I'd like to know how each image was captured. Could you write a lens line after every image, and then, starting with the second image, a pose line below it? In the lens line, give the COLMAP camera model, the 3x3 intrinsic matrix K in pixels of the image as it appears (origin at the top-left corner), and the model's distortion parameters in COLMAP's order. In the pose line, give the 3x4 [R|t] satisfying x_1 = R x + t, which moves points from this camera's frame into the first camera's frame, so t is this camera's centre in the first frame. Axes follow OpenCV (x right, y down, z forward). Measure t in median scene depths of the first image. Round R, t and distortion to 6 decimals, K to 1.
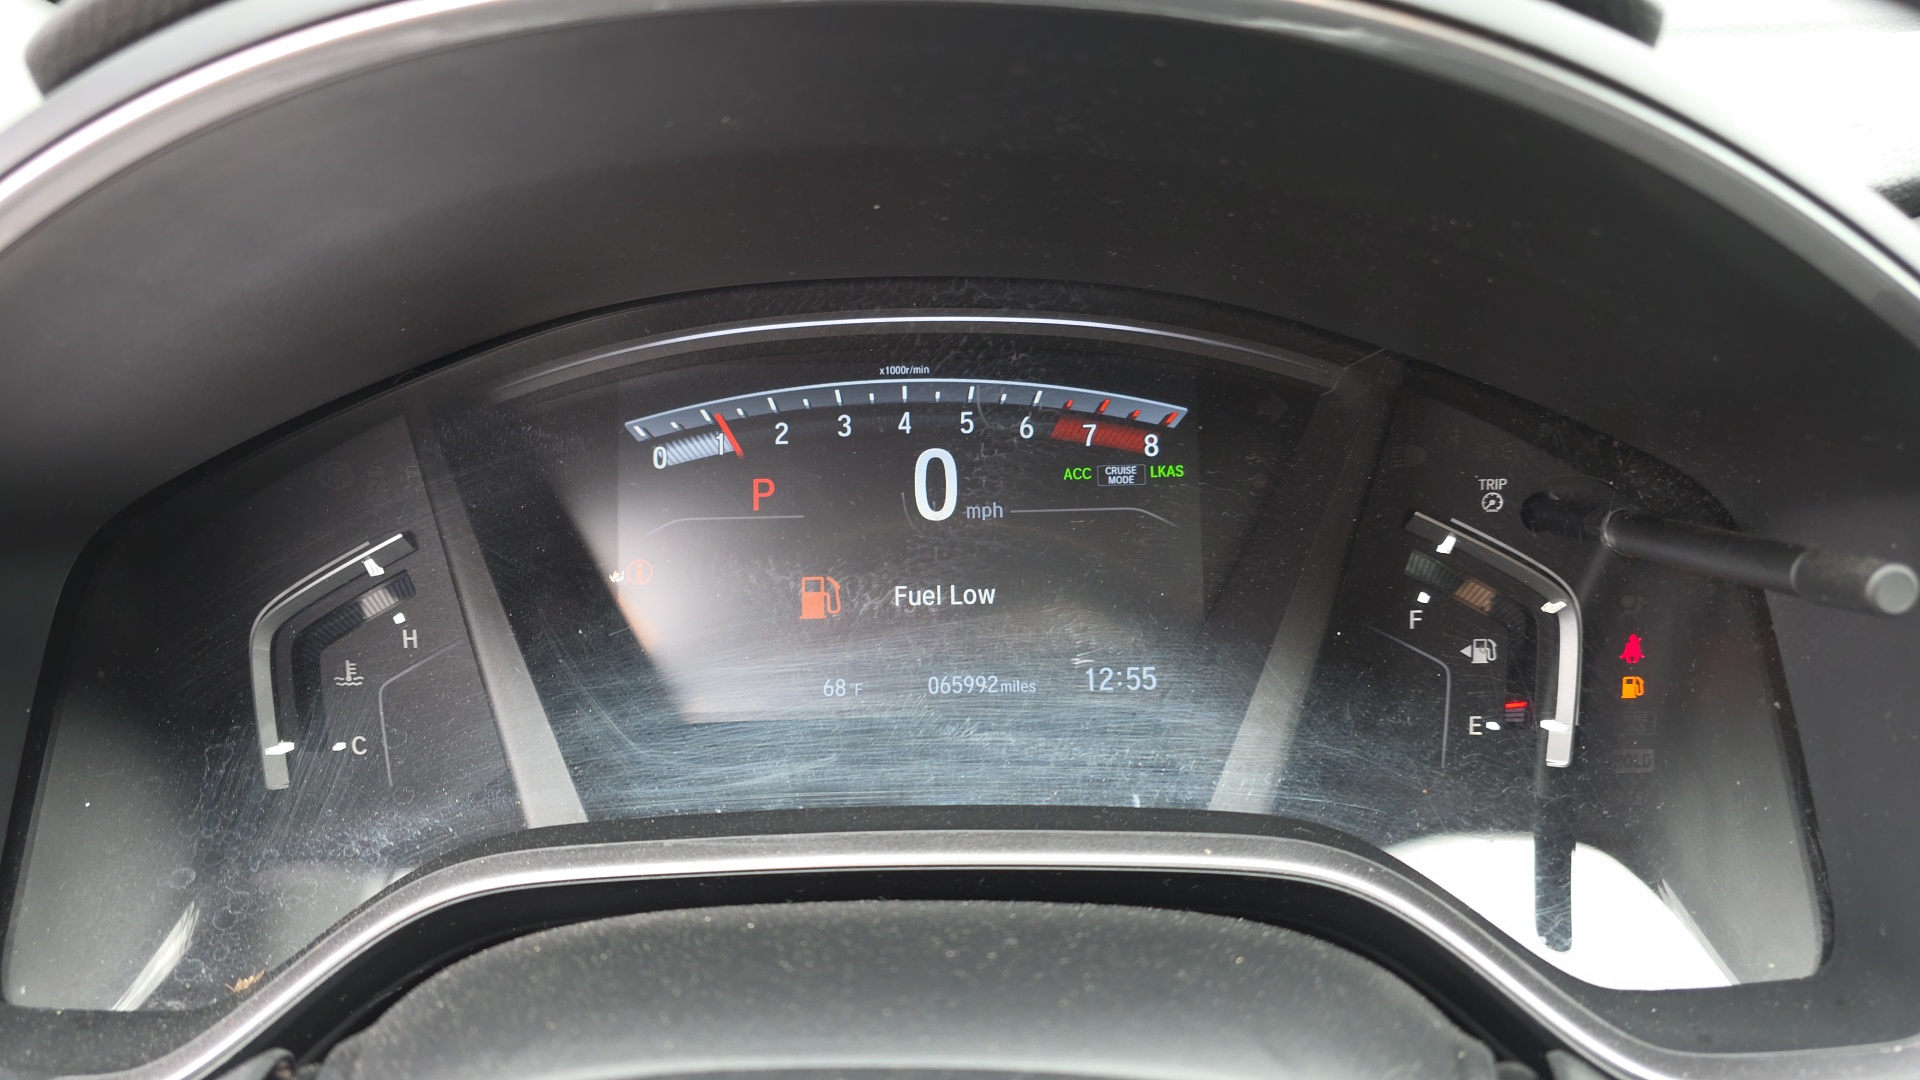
lens RADIAL K [[1331.2, 0, 950.7], [0, 1331.2, 523.8], [0, 0, 1]] dist [0.052380, -0.073205]
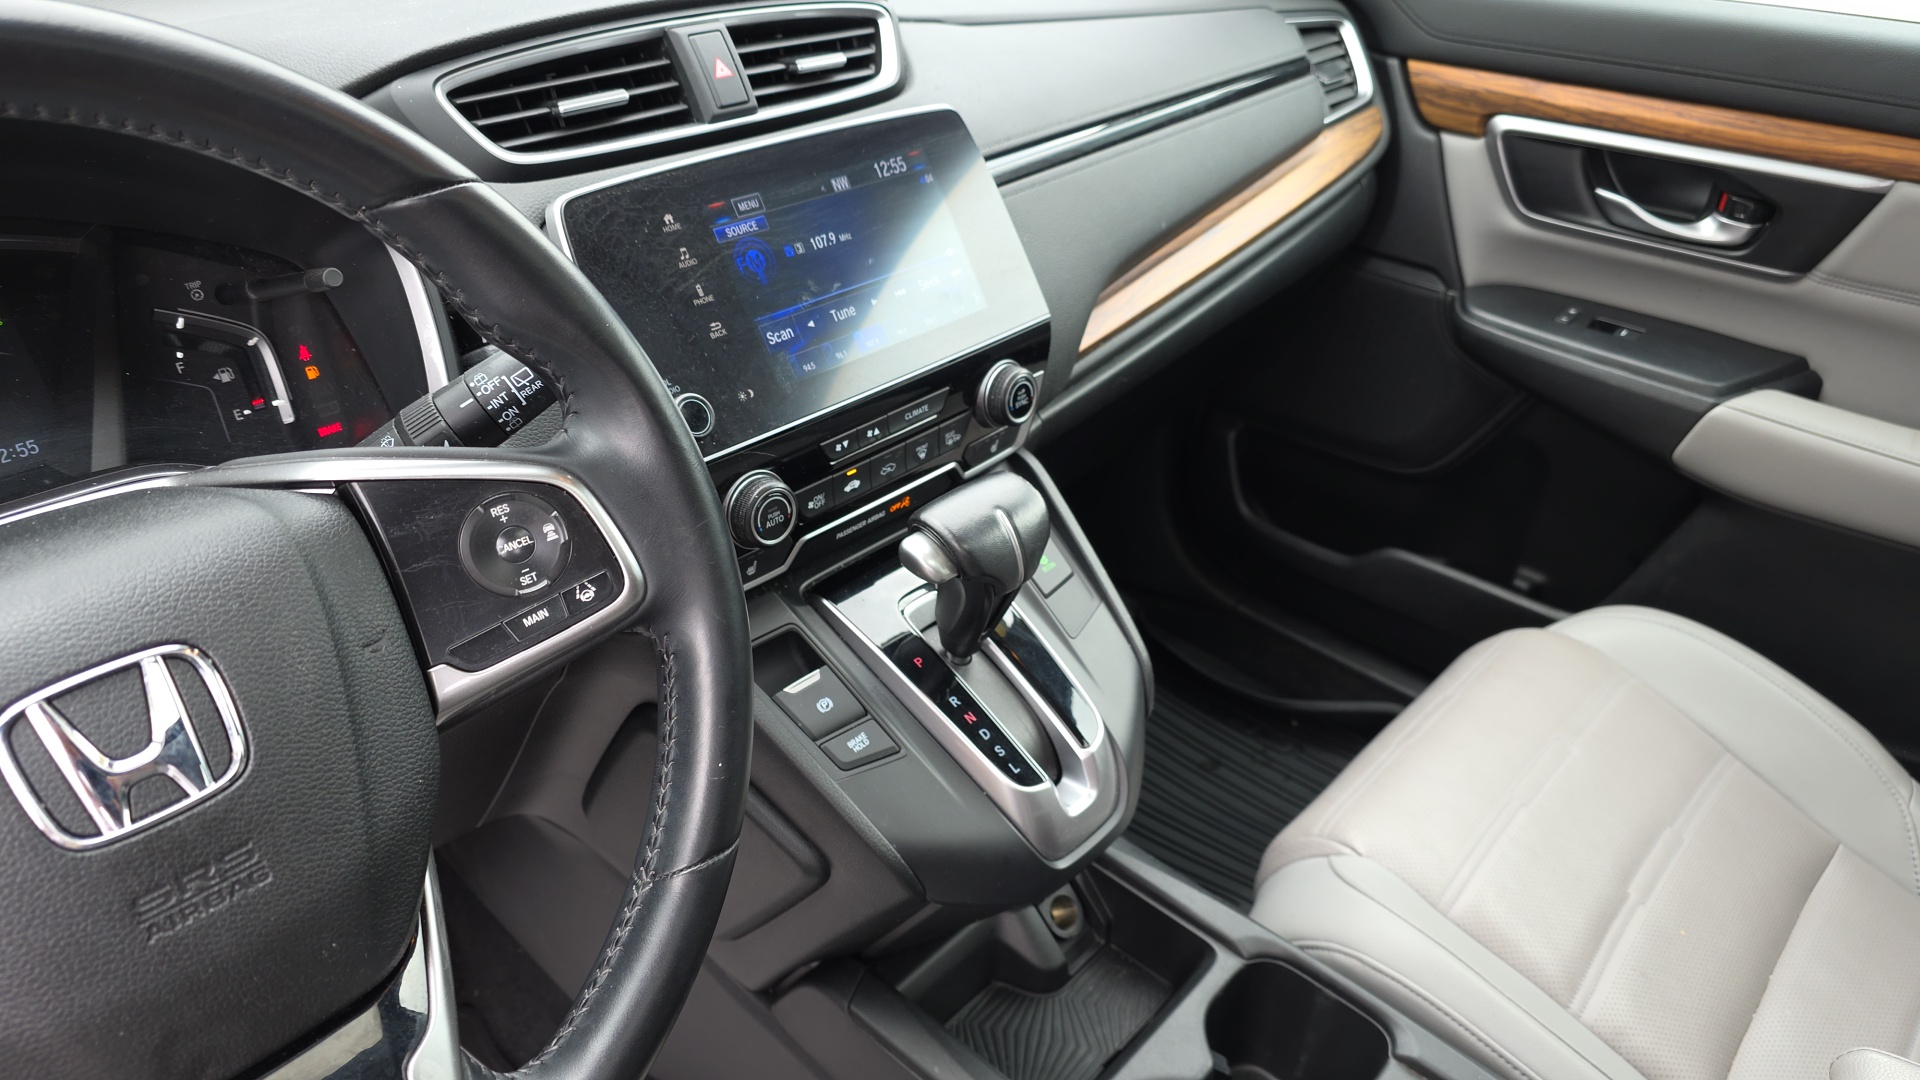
lens RADIAL K [[1300.4, 0, 951.8], [0, 1300.4, 567.7], [0, 0, 1]] dist [0.046957, -0.062809]
pose [[0.667715, -0.364940, 0.648826, -0.196648], [0.265318, 0.931019, 0.250621, 0.146796], [-0.695530, 0.004802, 0.718481, -0.951439]]
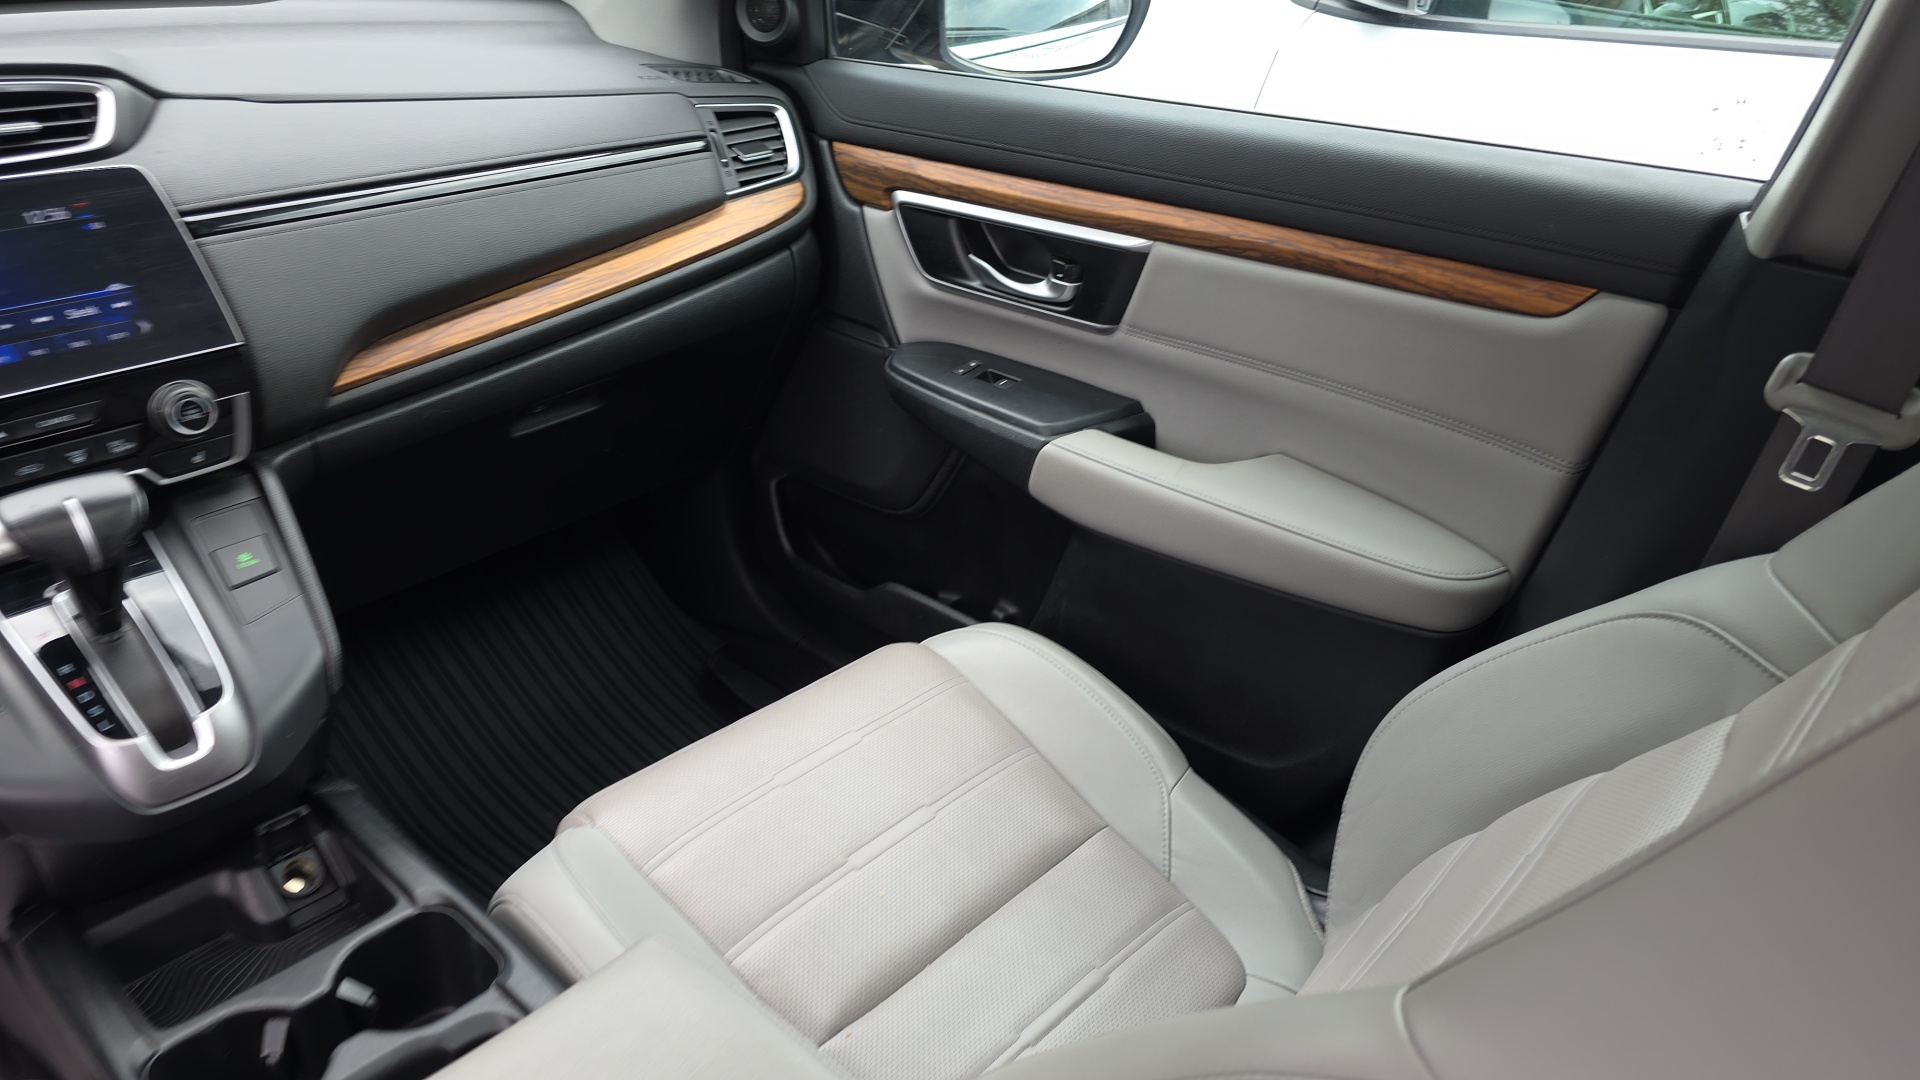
lens RADIAL K [[1285.9, 0, 970.2], [0, 1285.9, 599.8], [0, 0, 1]] dist [0.068171, -0.066561]
pose [[0.674103, -0.336294, 0.657641, 0.595888], [0.266968, 0.941083, 0.207586, 0.654983], [-0.688704, 0.035635, 0.724166, -2.269236]]
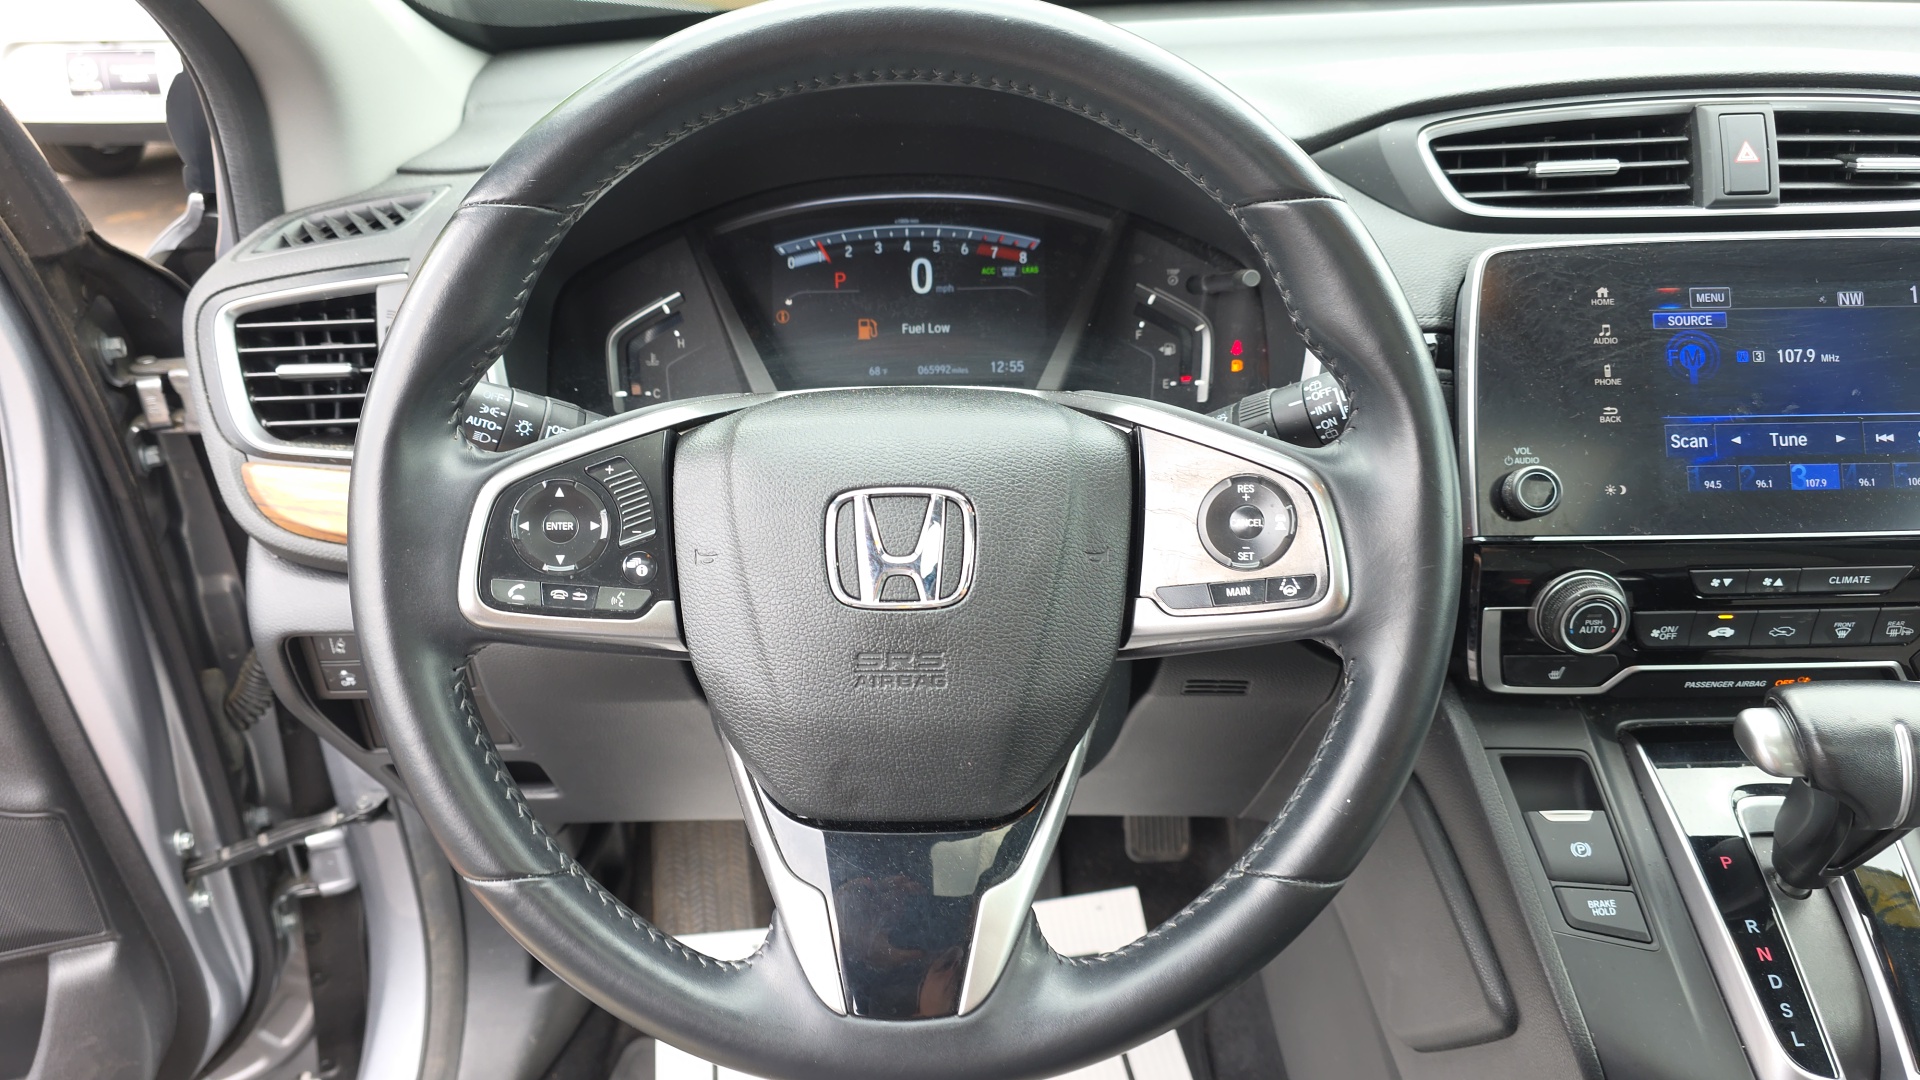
lens RADIAL K [[1312.9, 0, 937.0], [0, 1312.9, 532.5], [0, 0, 1]] dist [0.061213, -0.068846]
pose [[0.999939, 0.001633, 0.010964, -0.009041], [-0.002302, 0.998121, 0.061237, 0.250621], [-0.010843, -0.061258, 0.998063, -1.119737]]
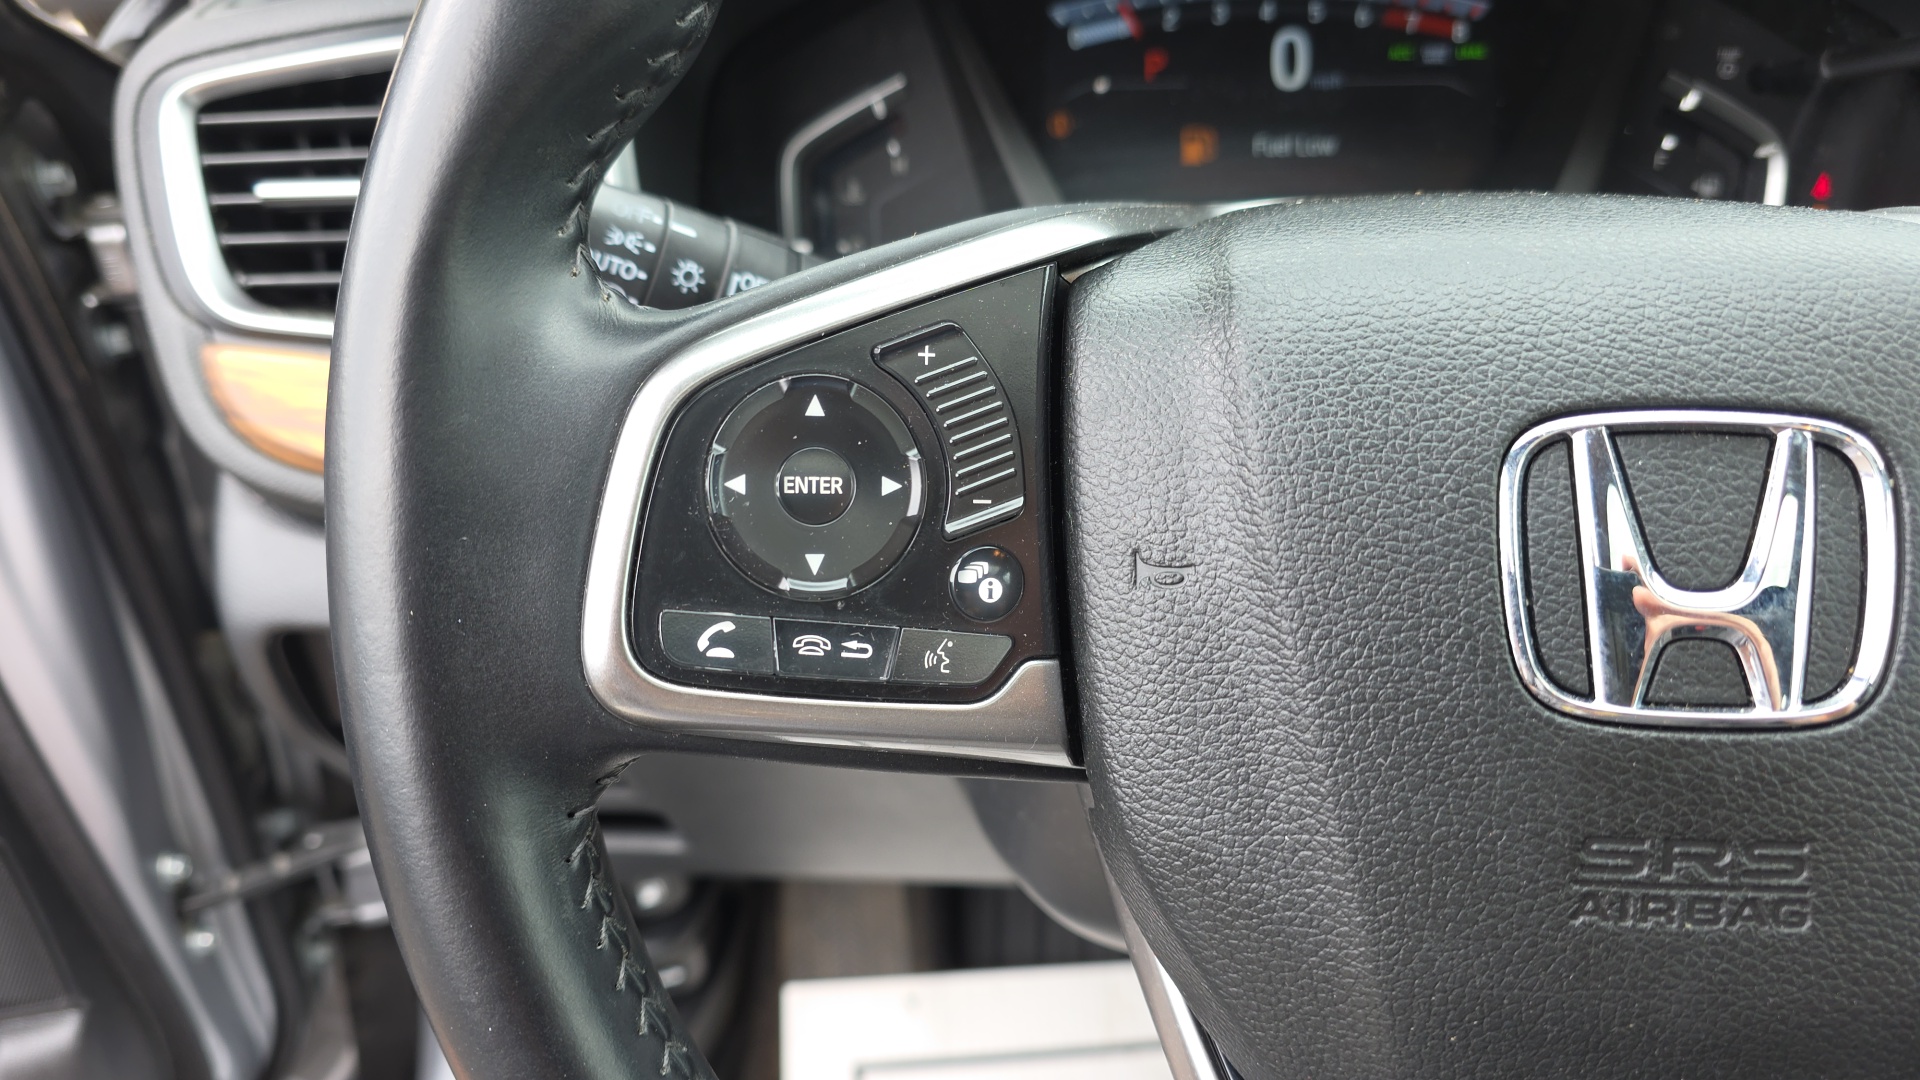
lens RADIAL K [[1354.0, 0, 939.9], [0, 1354.0, 553.0], [0, 0, 1]] dist [0.037438, -0.061371]
pose [[0.998952, 0.028570, -0.035759, -0.290215], [-0.023500, 0.990577, 0.134927, 0.274796], [0.039276, -0.133945, 0.990210, -0.389020]]
